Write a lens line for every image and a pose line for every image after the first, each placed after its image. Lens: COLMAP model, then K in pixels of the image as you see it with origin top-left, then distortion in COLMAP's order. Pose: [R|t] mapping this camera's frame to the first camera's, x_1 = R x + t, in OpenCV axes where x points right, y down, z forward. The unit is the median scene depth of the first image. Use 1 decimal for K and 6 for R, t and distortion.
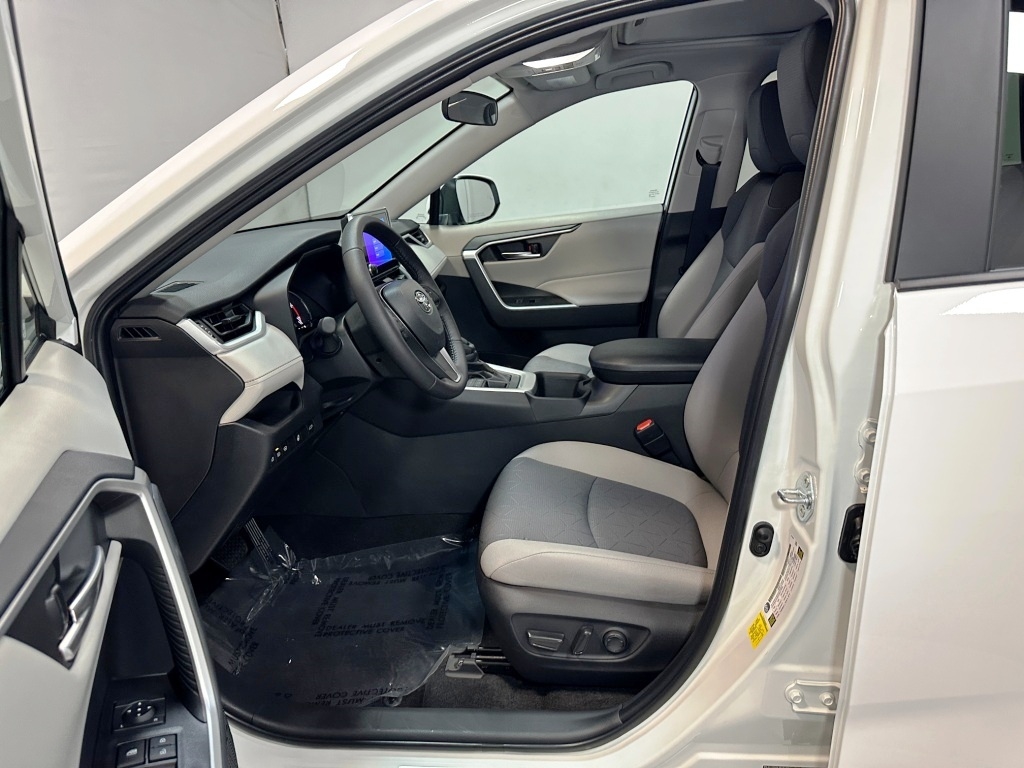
lens RADIAL K [[717.5, 0, 512.0], [0, 717.5, 384.0], [0, 0, 1]] dist [0.059334, -0.108376]
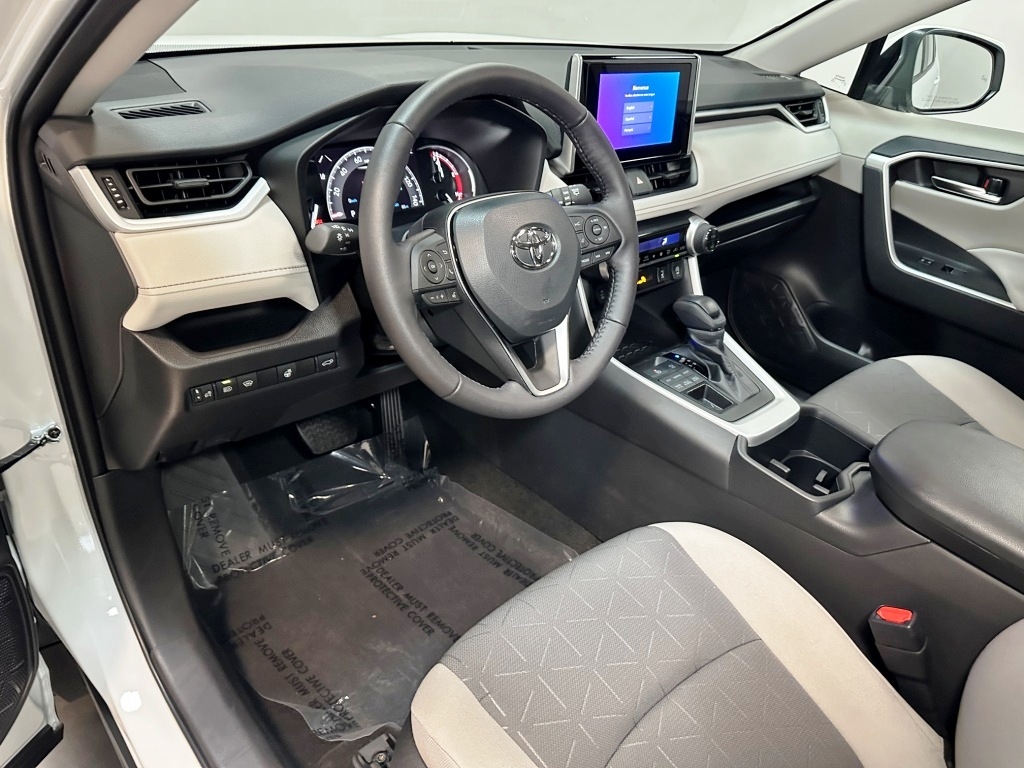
lens RADIAL K [[717.5, 0, 512.0], [0, 717.5, 384.0], [0, 0, 1]] dist [0.059334, -0.108376]
pose [[0.733461, 0.460969, -0.499542, 0.110745], [-0.330745, 0.884073, 0.330186, -0.111746], [0.593837, -0.076957, 0.800897, 0.293495]]
